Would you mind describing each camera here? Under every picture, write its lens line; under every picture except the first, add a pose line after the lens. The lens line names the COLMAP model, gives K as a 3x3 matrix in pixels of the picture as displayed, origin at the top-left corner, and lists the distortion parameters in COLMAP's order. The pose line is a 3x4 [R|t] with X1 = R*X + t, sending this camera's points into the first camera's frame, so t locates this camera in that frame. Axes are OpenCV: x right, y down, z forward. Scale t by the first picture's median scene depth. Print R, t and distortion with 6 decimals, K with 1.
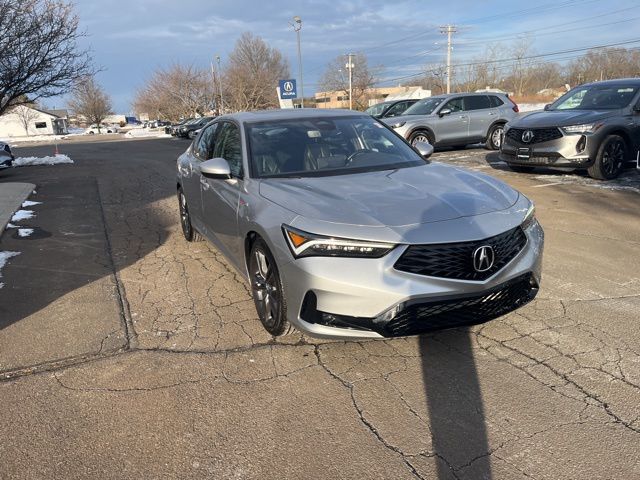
lens RADIAL K [[479.8, 0, 319.4], [0, 479.8, 239.9], [0, 0, 1]] dist [0.080134, -0.101009]
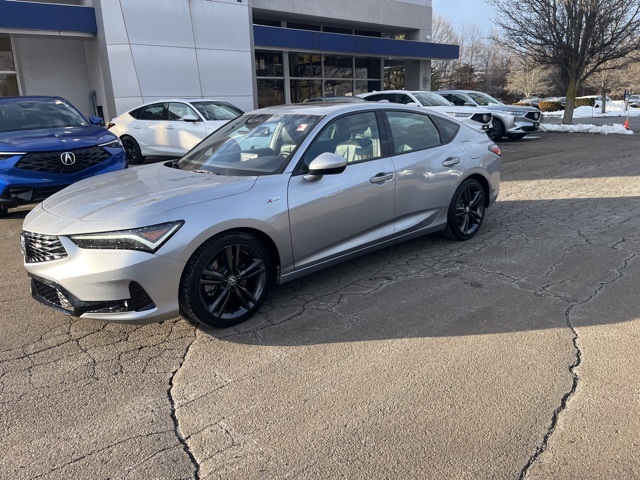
lens RADIAL K [[479.8, 0, 319.0], [0, 479.8, 235.5], [0, 0, 1]] dist [0.080134, -0.101009]
pose [[0.286238, 0.292159, -0.912530, 0.231247], [-0.225917, 0.946106, 0.232044, -0.060758], [0.931144, 0.139736, 0.336815, 0.176708]]
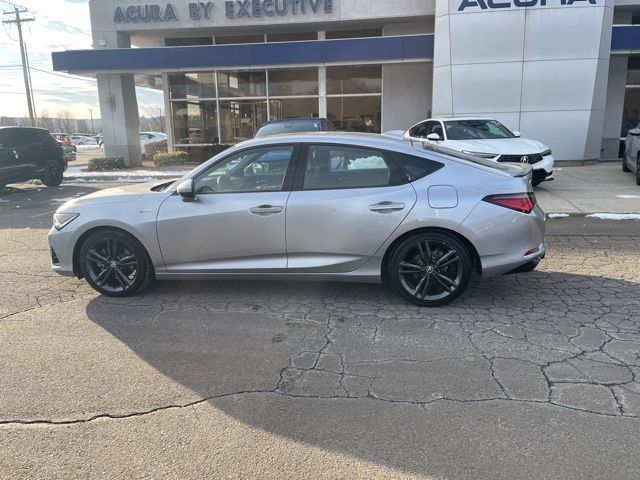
lens RADIAL K [[479.8, 0, 321.2], [0, 479.8, 236.4], [0, 0, 1]] dist [0.080134, -0.101009]
pose [[-0.558422, 0.246121, -0.792205, 0.197737], [-0.158428, 0.905756, 0.393074, -0.120897], [0.814289, 0.345009, -0.466801, 0.399137]]
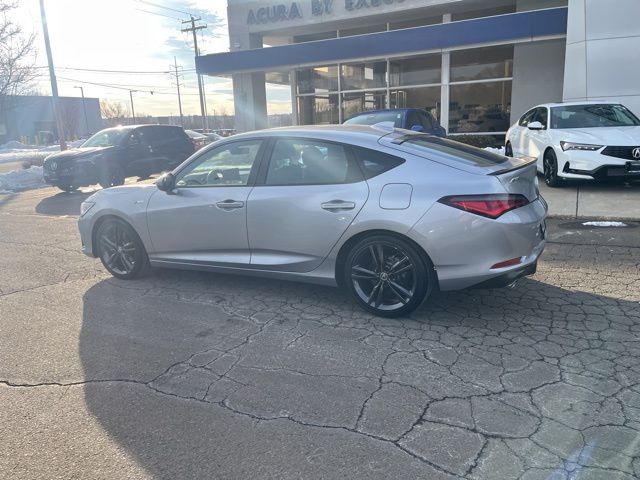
lens RADIAL K [[479.8, 0, 320.7], [0, 479.8, 241.4], [0, 0, 1]] dist [0.080134, -0.101009]
pose [[-0.790109, 0.228129, -0.568933, 0.131528], [-0.069319, 0.888955, 0.452717, -0.129379], [0.609034, 0.397134, -0.686558, 0.455376]]
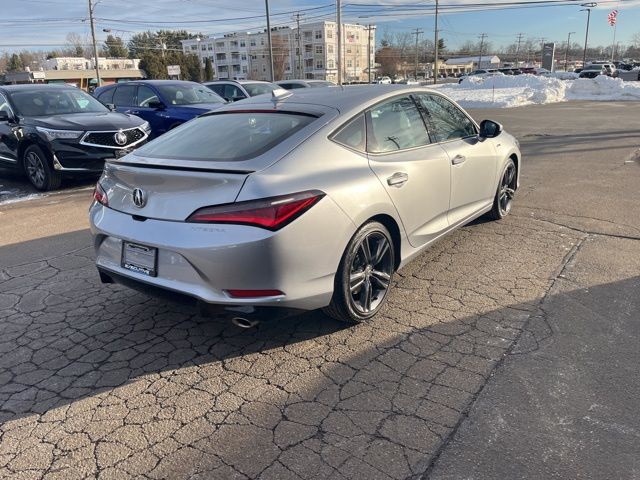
lens RADIAL K [[479.8, 0, 318.3], [0, 479.8, 244.3], [0, 0, 1]] dist [0.080134, -0.101009]
pose [[-0.470589, -0.206625, 0.857818, -0.215038], [0.290705, 0.881608, 0.371832, -0.090753], [-0.833089, 0.424352, -0.354808, 0.372903]]
